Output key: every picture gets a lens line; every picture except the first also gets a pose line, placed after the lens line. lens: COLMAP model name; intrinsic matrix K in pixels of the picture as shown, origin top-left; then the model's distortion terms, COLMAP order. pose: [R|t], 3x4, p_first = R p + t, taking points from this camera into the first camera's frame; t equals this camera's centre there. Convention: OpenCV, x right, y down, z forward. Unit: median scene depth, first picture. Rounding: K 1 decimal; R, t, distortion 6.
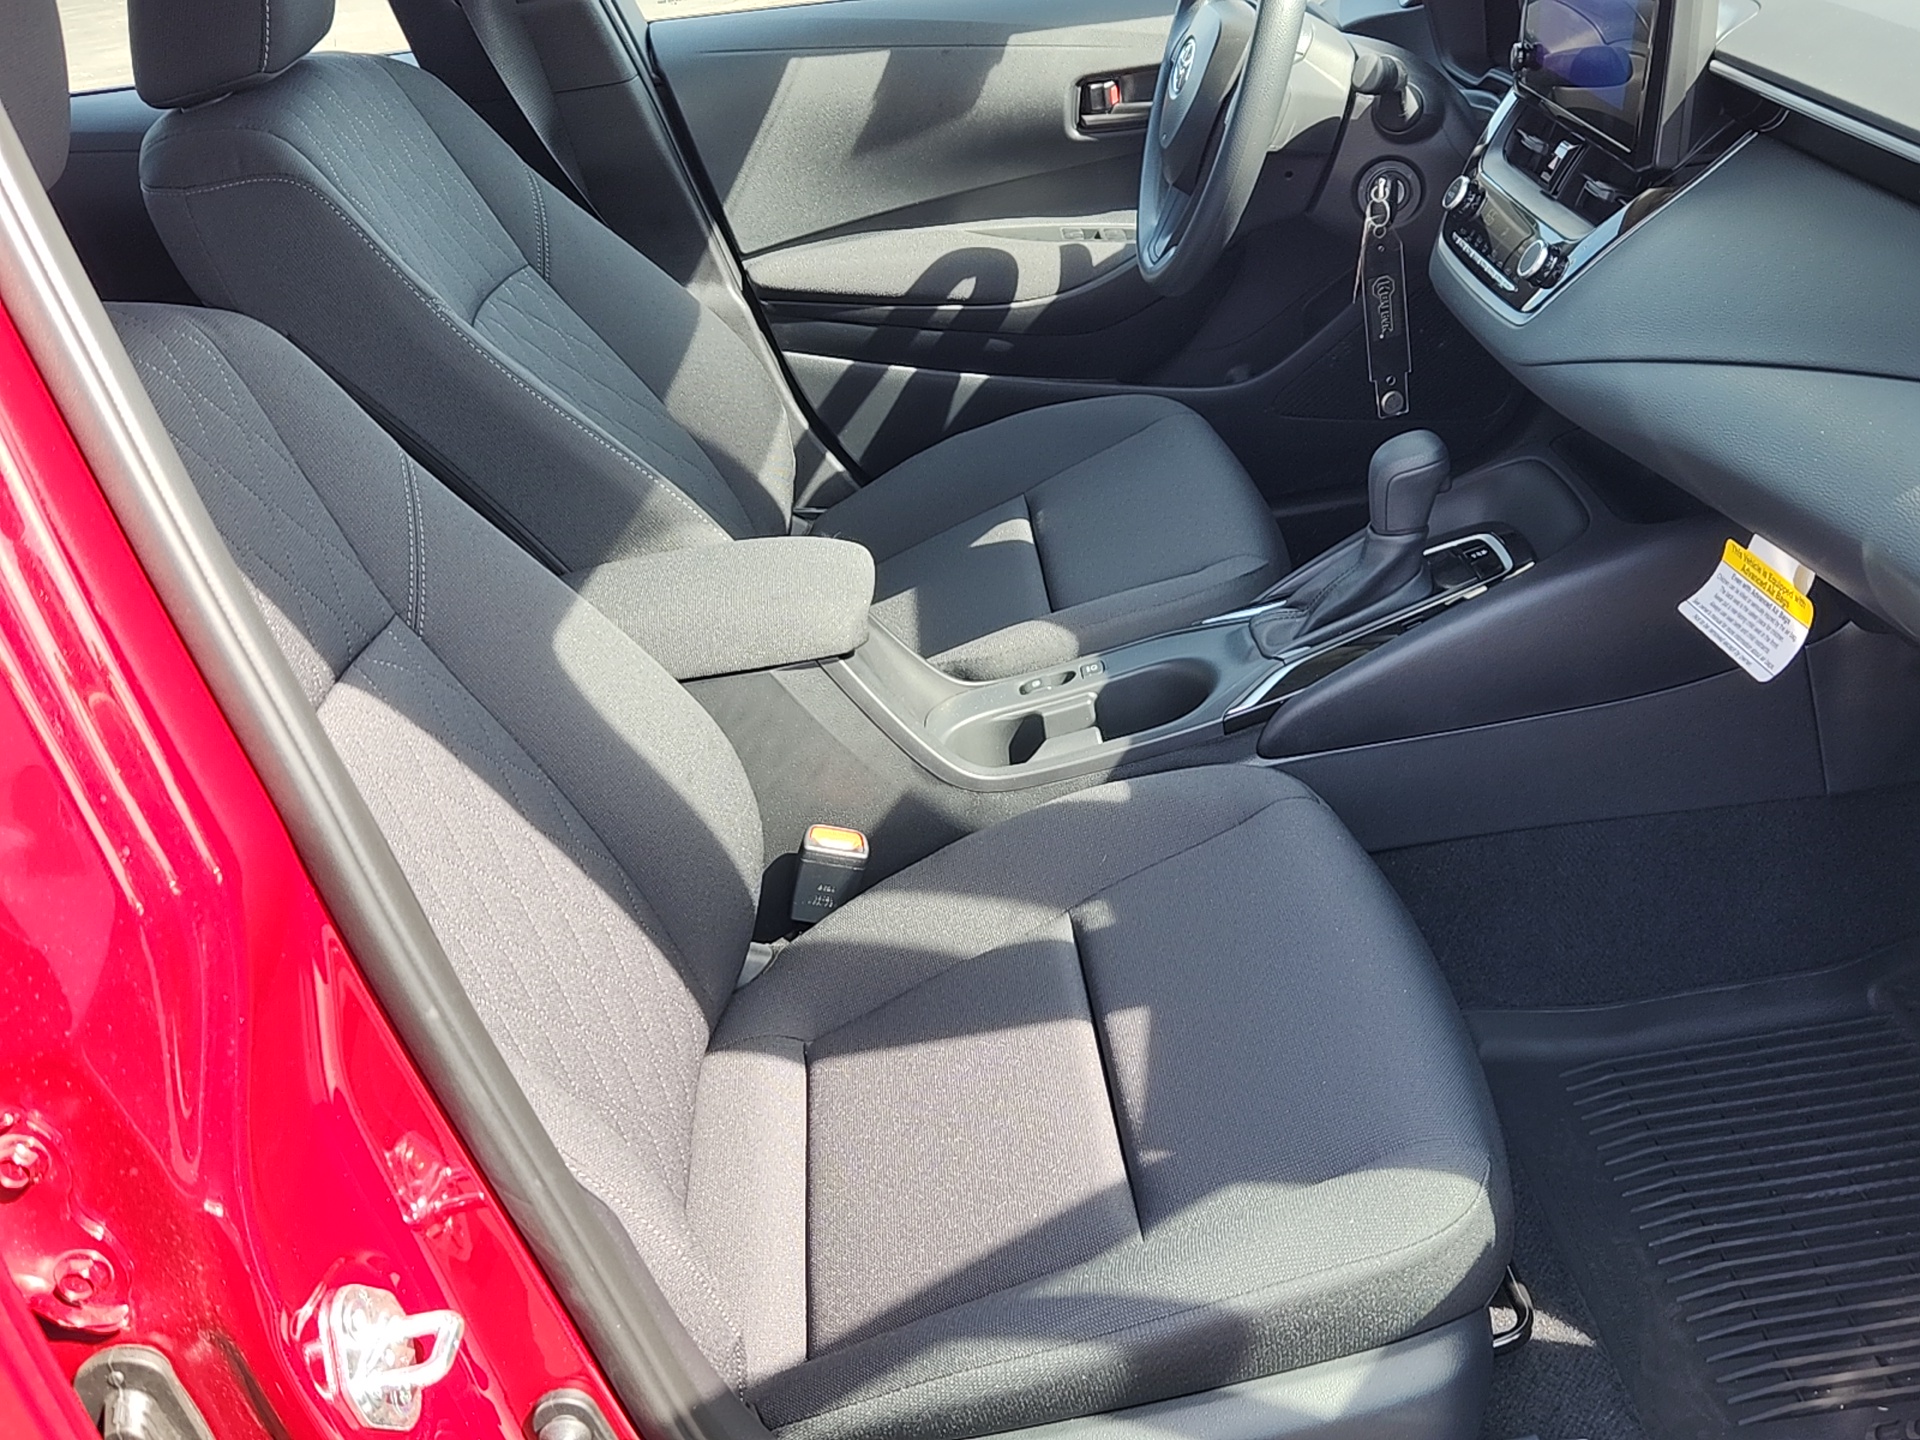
lens RADIAL K [[1968.3, 0, 973.2], [0, 1968.3, 717.5], [0, 0, 1]] dist [0.125189, -0.200504]
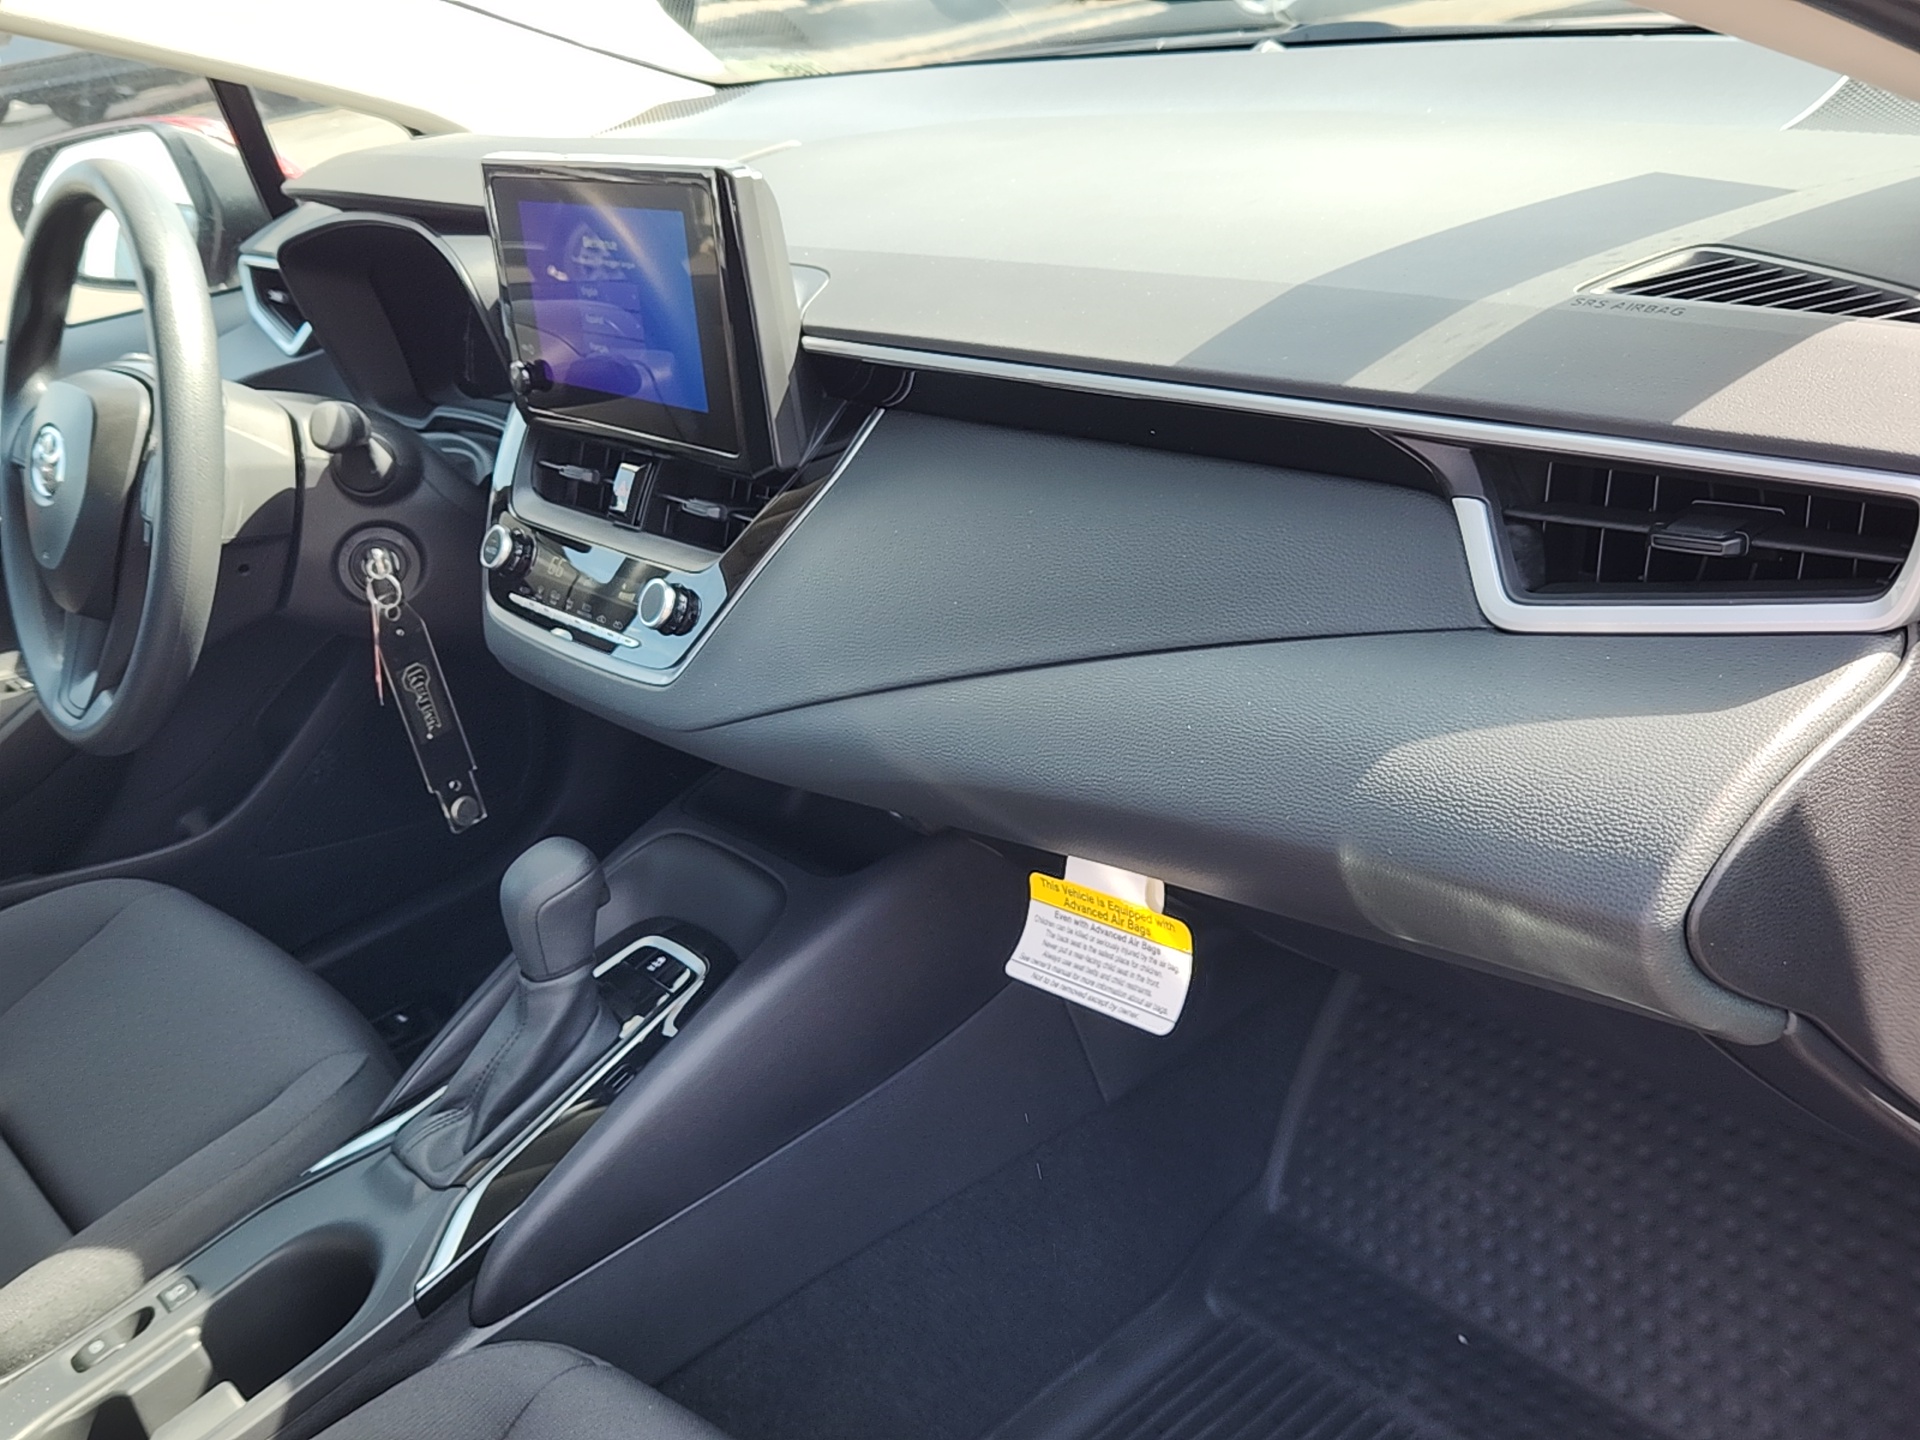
lens RADIAL K [[1968.3, 0, 973.2], [0, 1968.3, 717.5], [0, 0, 1]] dist [0.125189, -0.200504]
pose [[0.806027, -0.244618, 0.538965, -0.047877], [0.331434, 0.940983, -0.068582, -0.081056], [-0.490380, 0.233910, 0.839532, 0.254840]]
